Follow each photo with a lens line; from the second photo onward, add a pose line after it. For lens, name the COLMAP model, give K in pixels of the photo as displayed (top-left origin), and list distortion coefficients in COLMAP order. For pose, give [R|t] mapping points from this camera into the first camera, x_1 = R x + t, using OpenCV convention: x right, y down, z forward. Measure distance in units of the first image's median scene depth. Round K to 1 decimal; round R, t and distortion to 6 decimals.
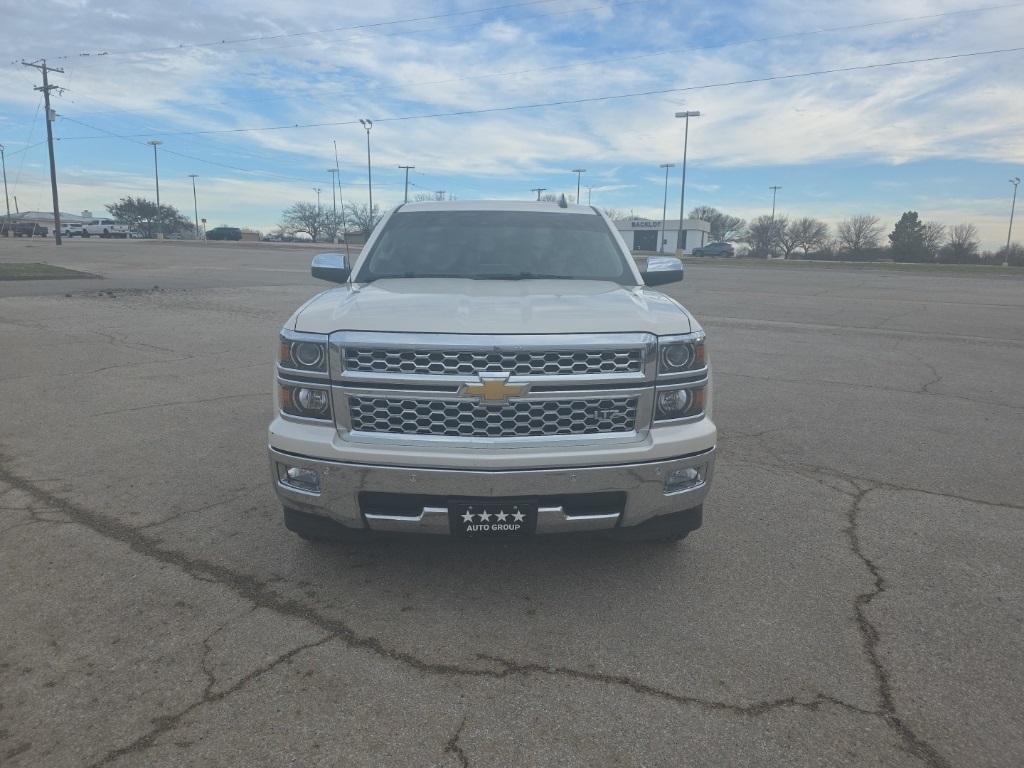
lens RADIAL K [[683.6, 0, 516.8], [0, 683.6, 377.6], [0, 0, 1]] dist [0.055279, -0.043107]
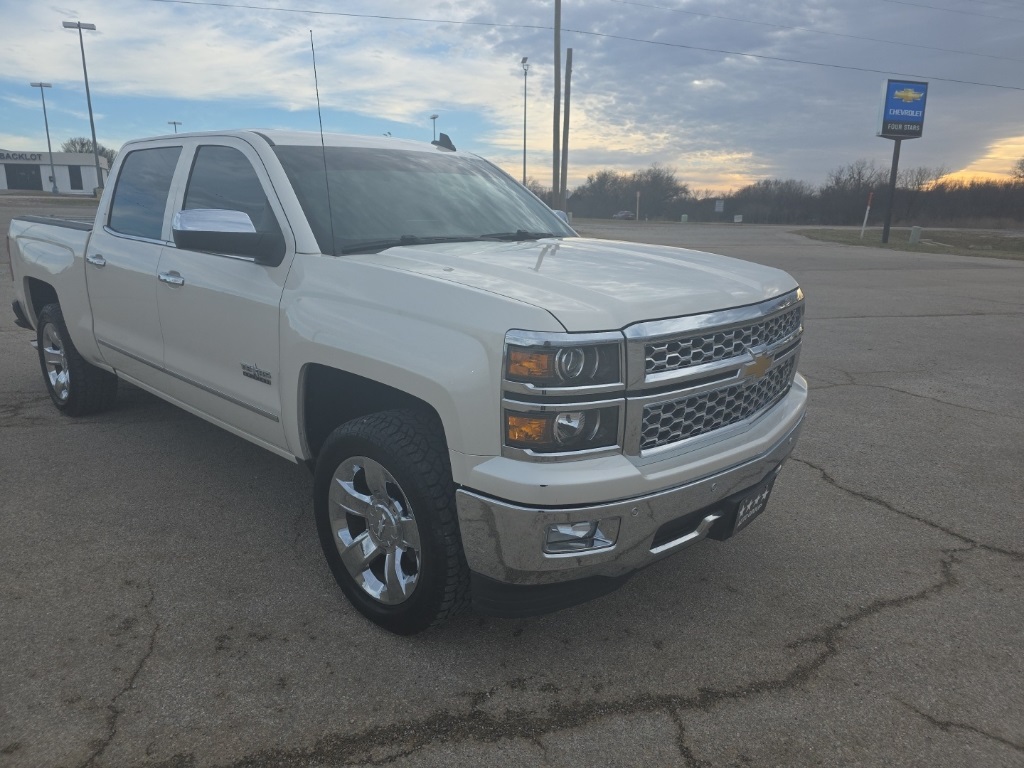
lens RADIAL K [[694.2, 0, 514.7], [0, 694.2, 366.1], [0, 0, 1]] dist [0.013797, -0.002619]
pose [[0.693193, -0.169288, 0.700589, -0.583377], [0.124727, 0.985535, 0.114731, -0.082203], [-0.709878, 0.007851, 0.704281, 0.378701]]
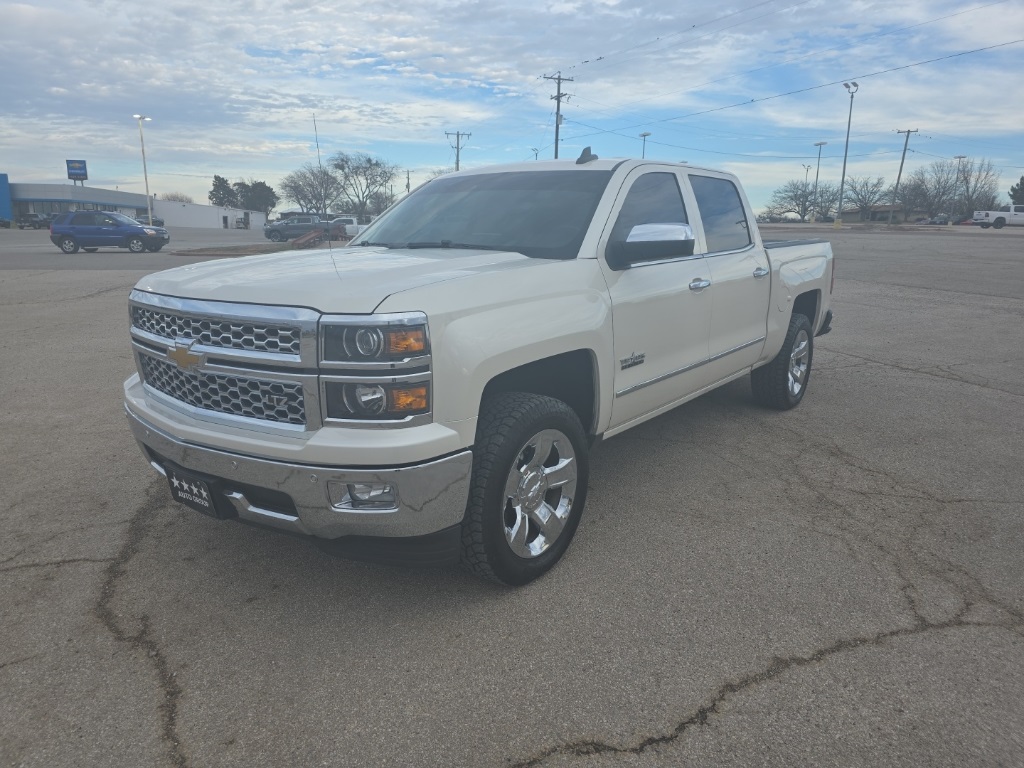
lens RADIAL K [[686.6, 0, 512.0], [0, 686.6, 384.0], [0, 0, 1]] dist [0.049350, -0.052142]
pose [[0.778072, 0.126670, -0.615271, 0.603117], [-0.105998, 0.991888, 0.070163, -0.040006], [0.619167, 0.010626, 0.785187, 0.338929]]
